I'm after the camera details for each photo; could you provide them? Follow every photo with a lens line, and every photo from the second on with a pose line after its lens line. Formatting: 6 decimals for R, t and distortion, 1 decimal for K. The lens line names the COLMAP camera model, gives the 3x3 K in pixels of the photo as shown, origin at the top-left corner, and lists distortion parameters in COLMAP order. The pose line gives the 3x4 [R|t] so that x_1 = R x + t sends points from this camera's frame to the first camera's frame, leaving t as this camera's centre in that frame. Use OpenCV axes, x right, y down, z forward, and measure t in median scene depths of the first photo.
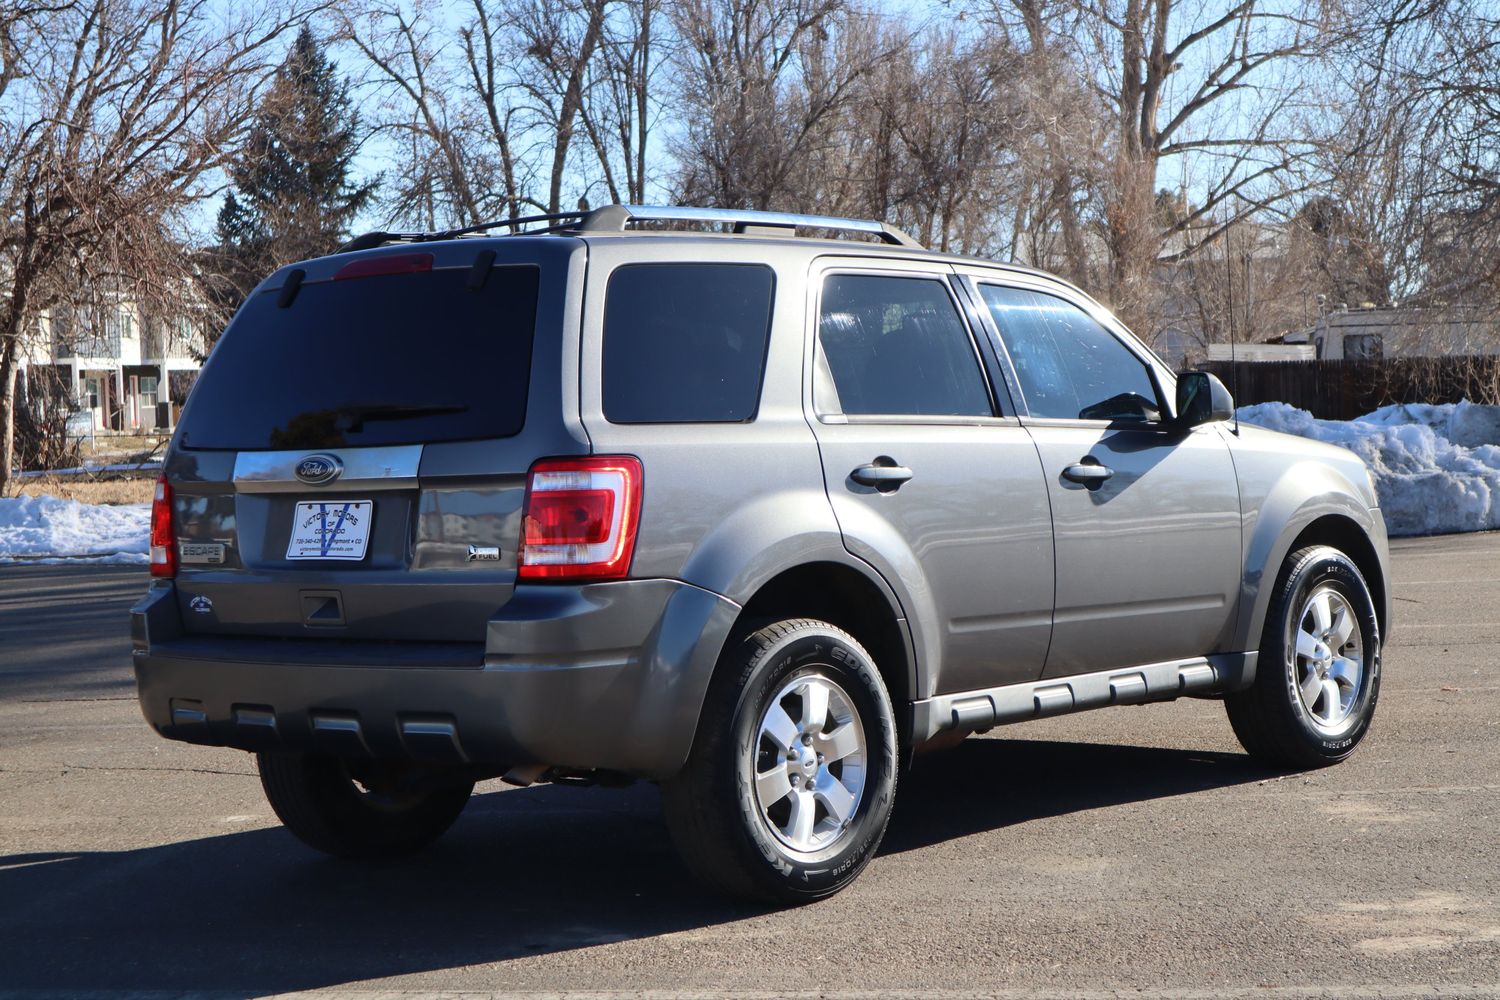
lens RADIAL K [[2663.5, 0, 750.0], [0, 2663.5, 500.0], [0, 0, 1]] dist [-0.087776, 0.036054]
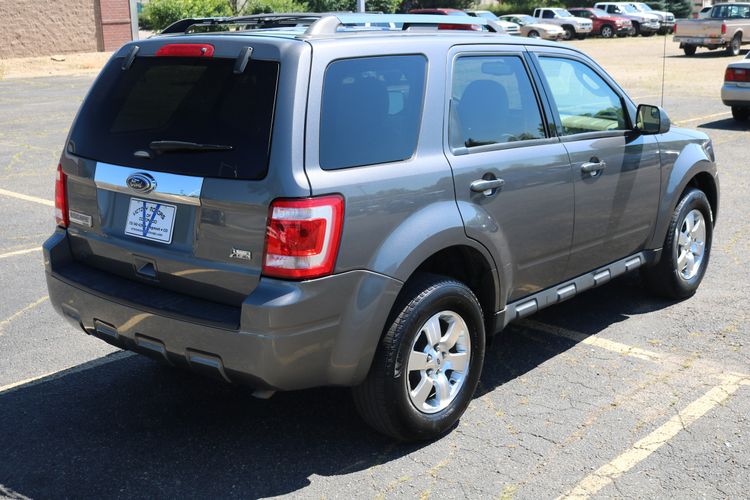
lens RADIAL K [[938.3, 0, 375.1], [0, 938.3, 227.8], [0, 0, 1]] dist [-0.089947, -0.024397]
pose [[0.999474, 0.031229, 0.008720, -0.025360], [-0.032297, 0.982612, 0.182842, -0.090375], [-0.002858, -0.183028, 0.983104, 0.437210]]
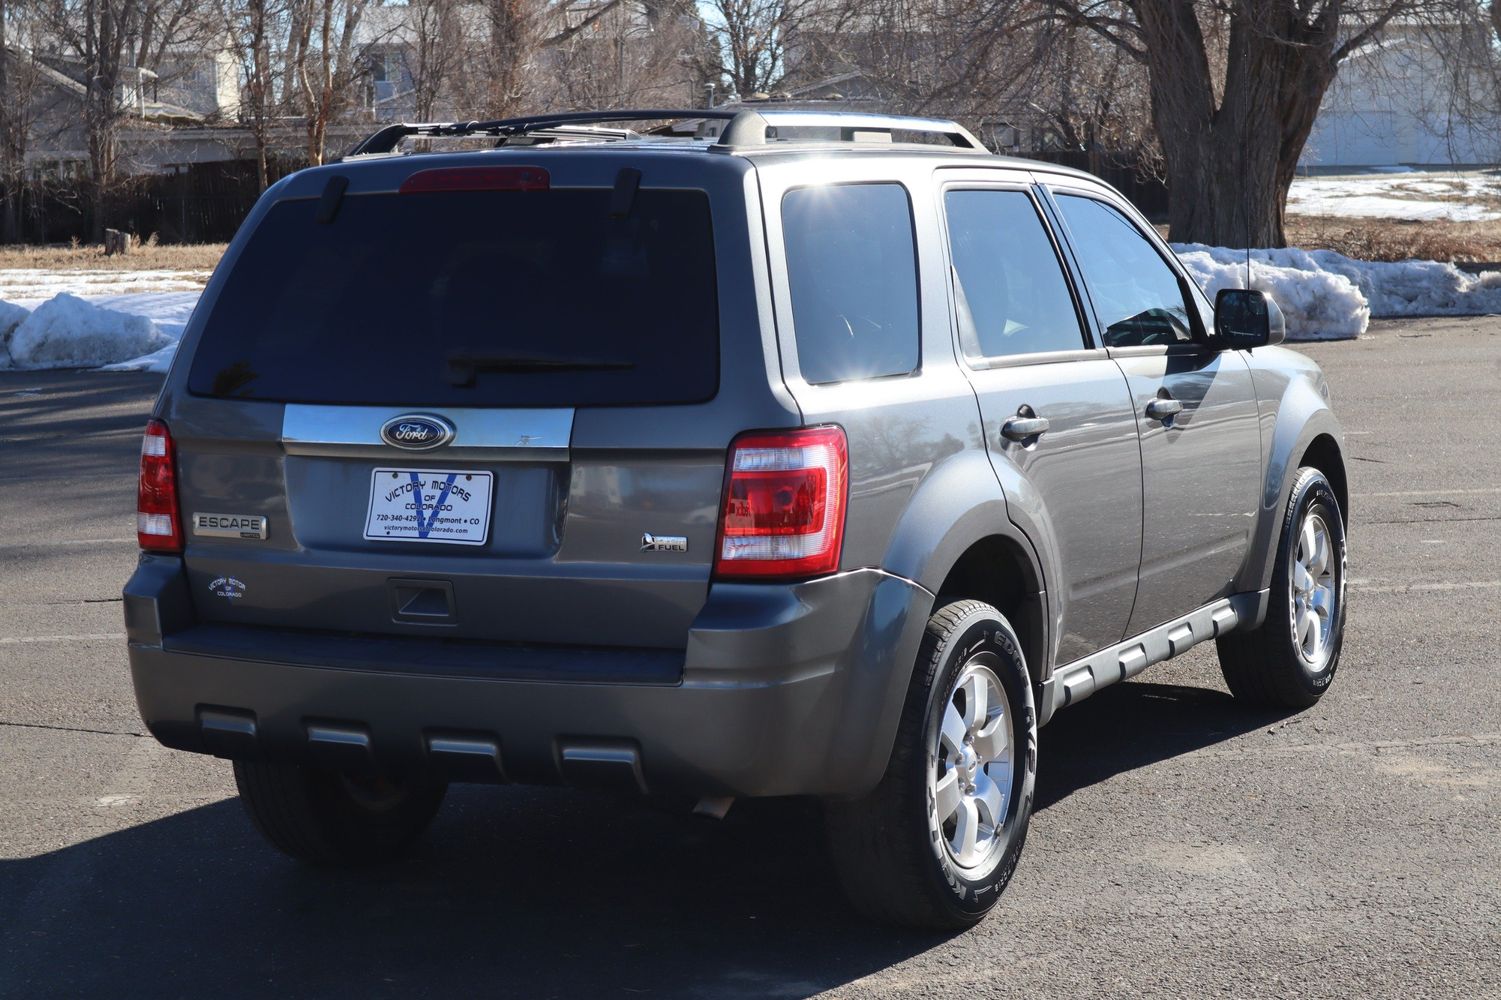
lens RADIAL K [[2764.6, 0, 750.5], [0, 2764.6, 500.0], [0, 0, 1]] dist [-0.094192, -0.075681]
pose [[0.973193, -0.008897, 0.229818, -0.253884], [-0.008552, 0.997160, 0.074820, -0.054299], [-0.229831, -0.074780, 0.970353, 0.148158]]
